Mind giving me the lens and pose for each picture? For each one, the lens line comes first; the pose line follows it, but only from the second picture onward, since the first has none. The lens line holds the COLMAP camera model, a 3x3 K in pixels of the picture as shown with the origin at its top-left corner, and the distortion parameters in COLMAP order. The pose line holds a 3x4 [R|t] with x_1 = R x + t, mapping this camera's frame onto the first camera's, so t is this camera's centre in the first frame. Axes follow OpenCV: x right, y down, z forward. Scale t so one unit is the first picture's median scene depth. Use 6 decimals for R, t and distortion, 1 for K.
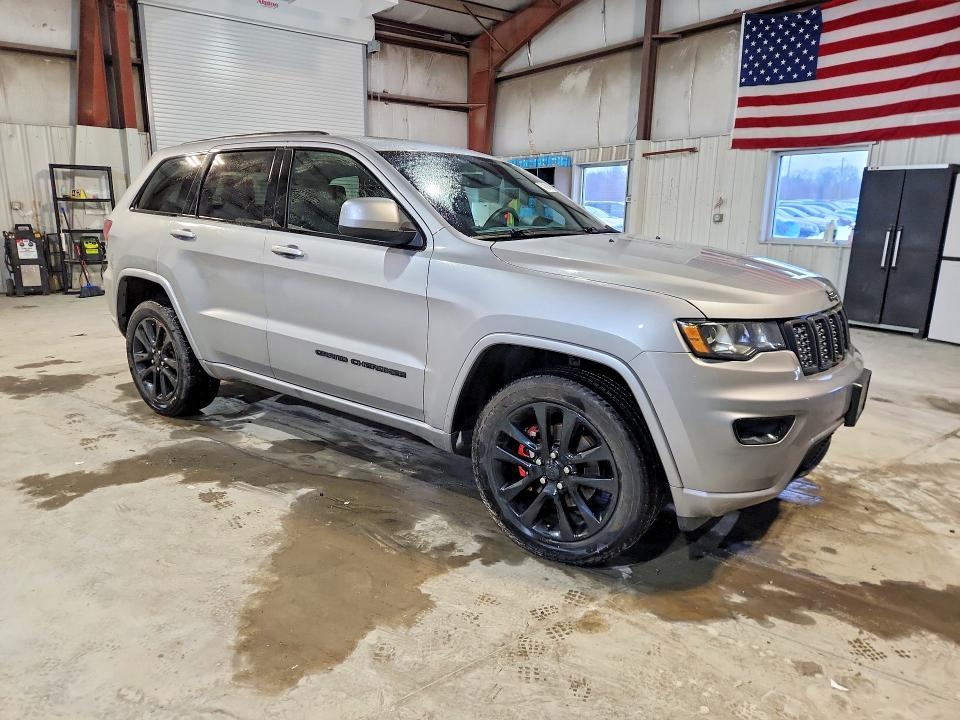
lens RADIAL K [[656.4, 0, 480.0], [0, 656.4, 360.0], [0, 0, 1]] dist [0.062632, -0.062777]
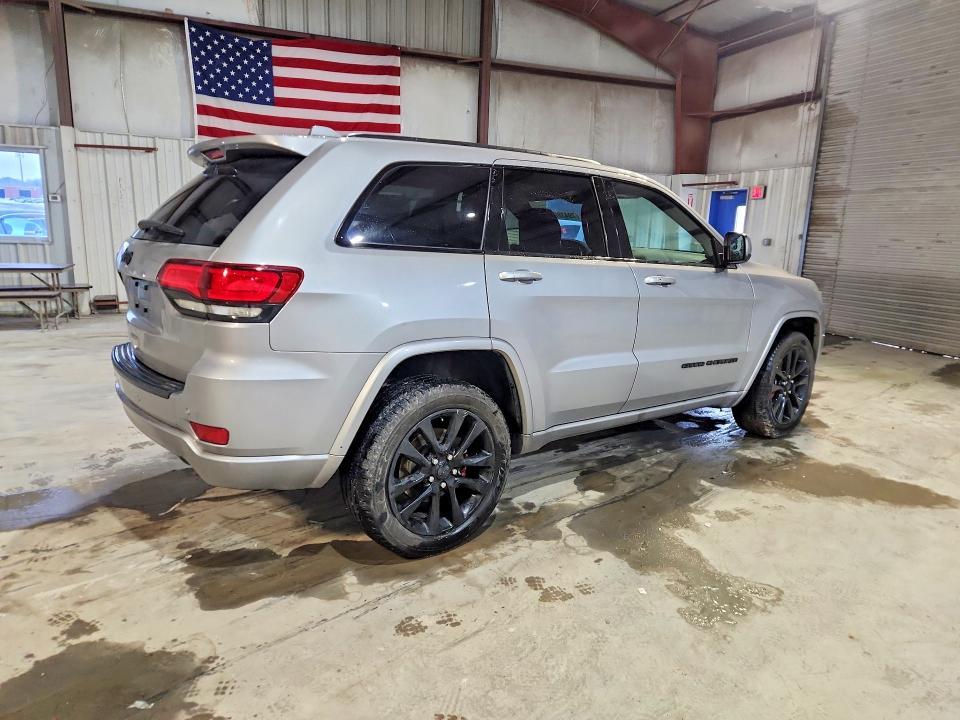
lens RADIAL K [[654.5, 0, 480.0], [0, 654.5, 360.0], [0, 0, 1]] dist [0.030829, -0.003173]
pose [[0.244015, -0.198208, 0.949300, -0.578151], [0.185973, 0.970286, 0.154785, -0.108008], [-0.951772, 0.138775, 0.273626, 0.419720]]
